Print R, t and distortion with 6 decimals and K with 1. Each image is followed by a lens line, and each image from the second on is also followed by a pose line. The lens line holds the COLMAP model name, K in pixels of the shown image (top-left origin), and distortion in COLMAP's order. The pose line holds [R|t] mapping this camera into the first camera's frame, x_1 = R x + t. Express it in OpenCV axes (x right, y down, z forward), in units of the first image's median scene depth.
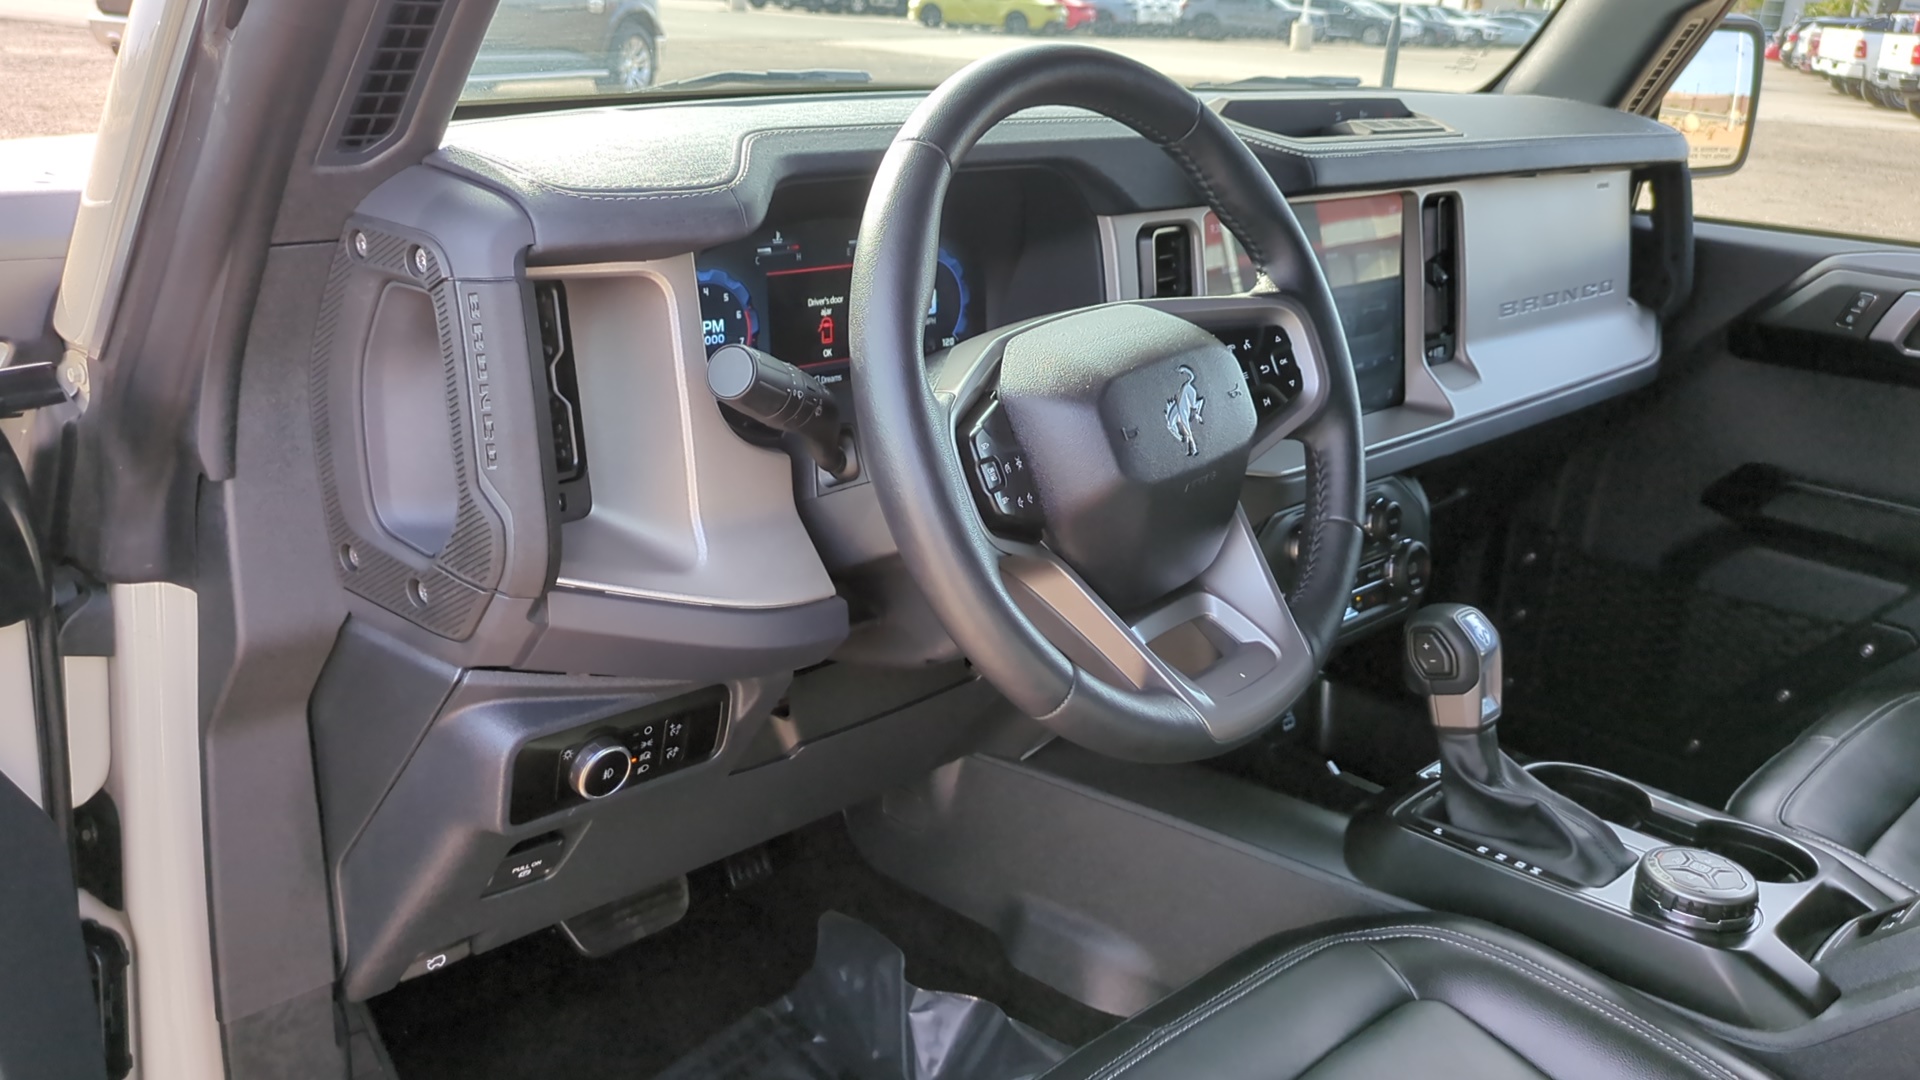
lens RADIAL K [[1655.8, 0, 957.3], [0, 1655.8, 532.8], [0, 0, 1]] dist [0.065230, -0.062297]
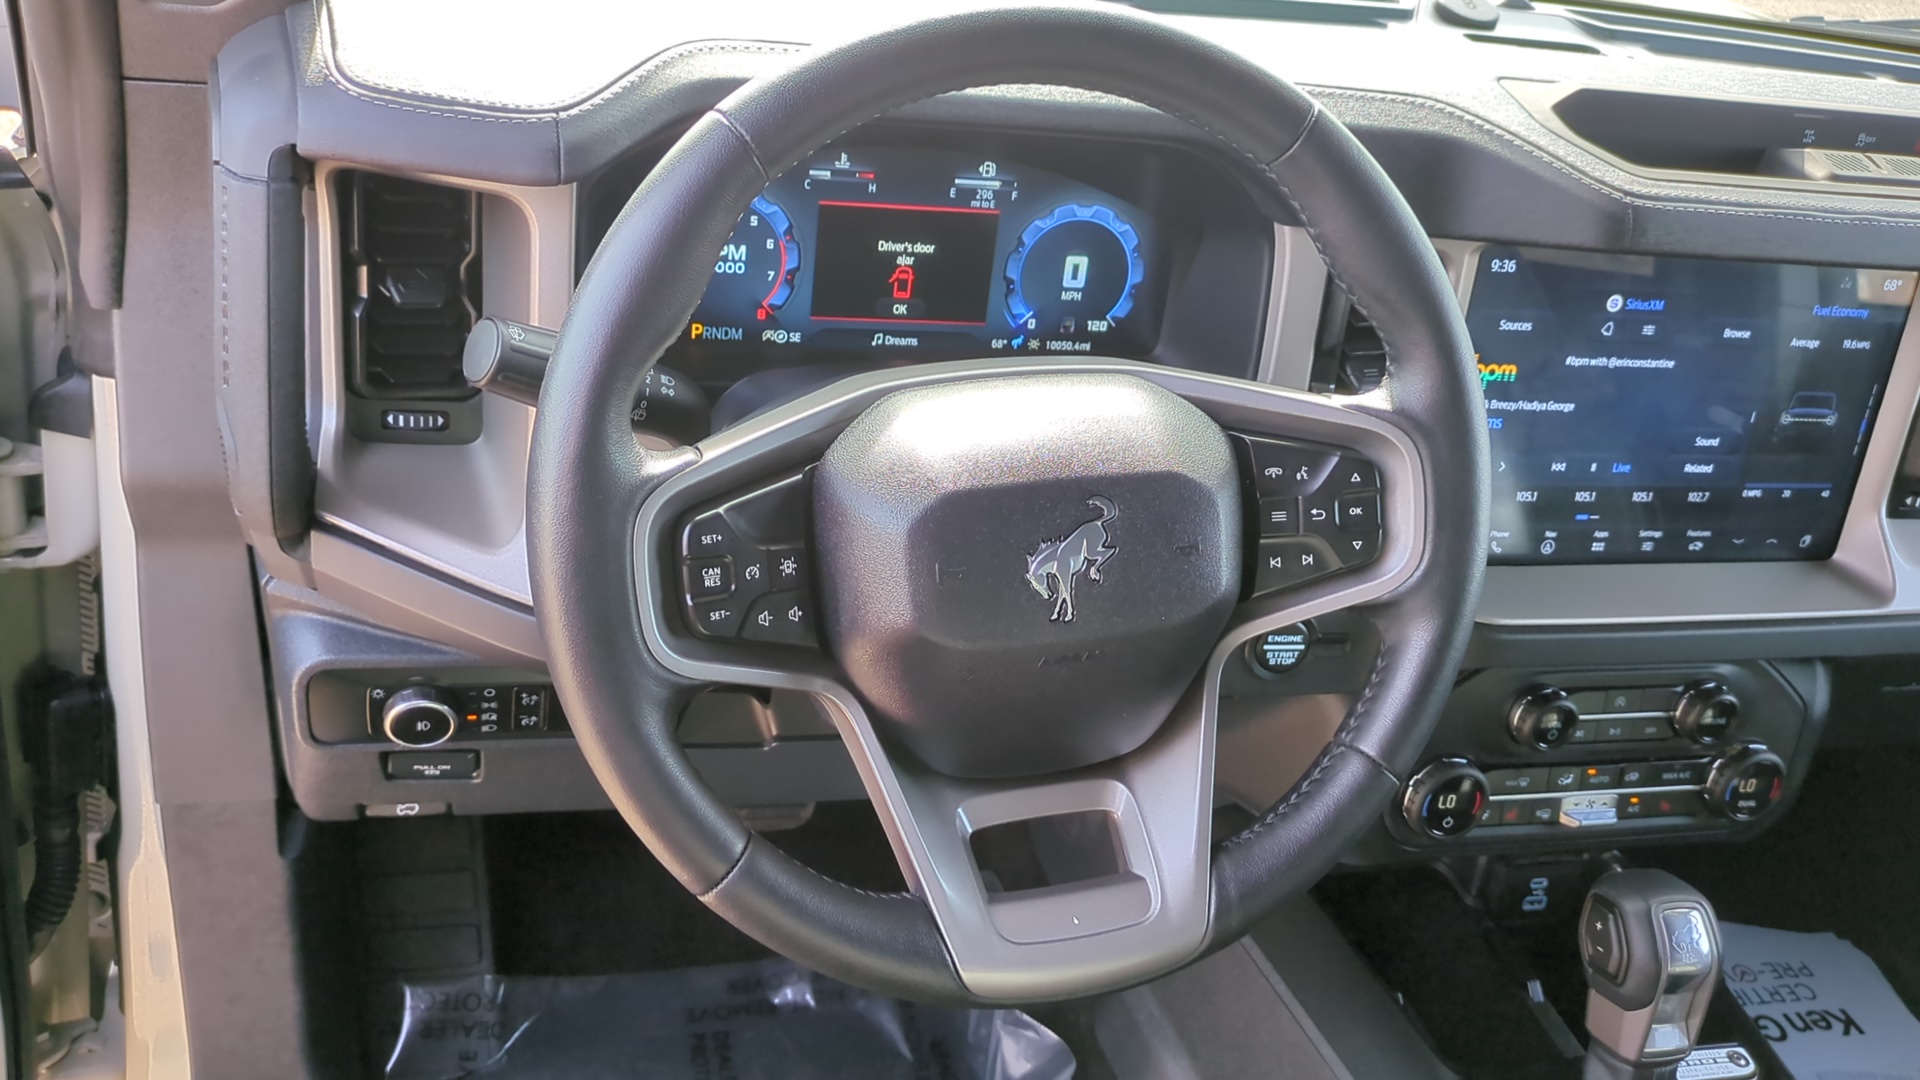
lens RADIAL K [[1655.8, 0, 960.3], [0, 1655.8, 535.6], [0, 0, 1]] dist [0.065230, -0.062297]
pose [[0.852025, 0.319746, -0.414506, 0.329978], [-0.255251, 0.945039, 0.204321, -0.183728], [0.457055, -0.068284, 0.886813, 0.297349]]
